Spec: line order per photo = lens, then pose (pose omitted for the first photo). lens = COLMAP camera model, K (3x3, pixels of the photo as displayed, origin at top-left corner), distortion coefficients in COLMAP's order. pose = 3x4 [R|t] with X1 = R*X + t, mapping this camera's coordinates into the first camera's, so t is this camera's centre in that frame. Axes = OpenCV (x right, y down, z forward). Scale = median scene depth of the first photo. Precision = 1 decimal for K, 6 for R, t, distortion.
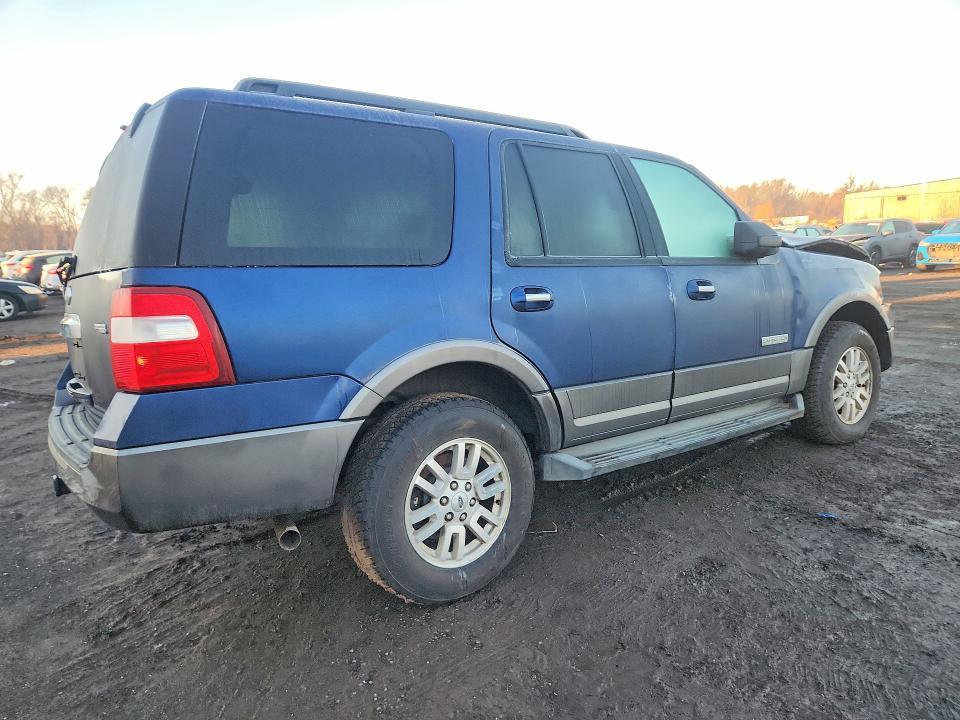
lens RADIAL K [[704.4, 0, 480.0], [0, 704.4, 360.0], [0, 0, 1]] dist [-0.063388, -0.001902]
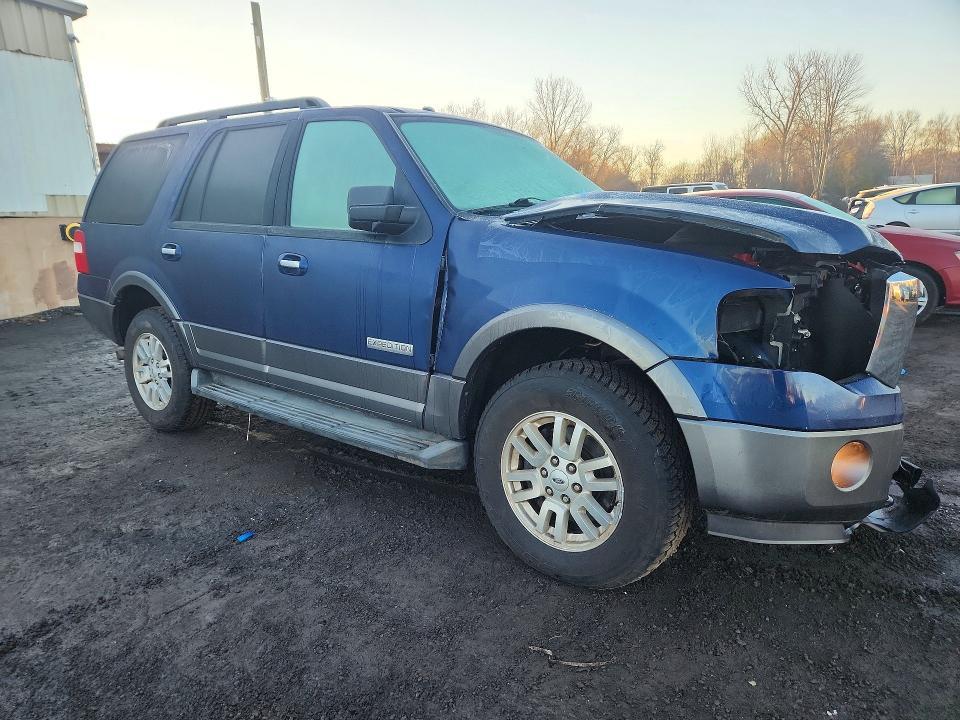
lens RADIAL K [[759.2, 0, 475.4], [0, 759.2, 362.5], [0, 0, 1]] dist [0.003315, -0.000181]
pose [[0.192214, 0.214405, -0.957645, 1.217991], [-0.138030, 0.972048, 0.189925, -0.179187], [0.971598, 0.095677, 0.216435, 0.893983]]
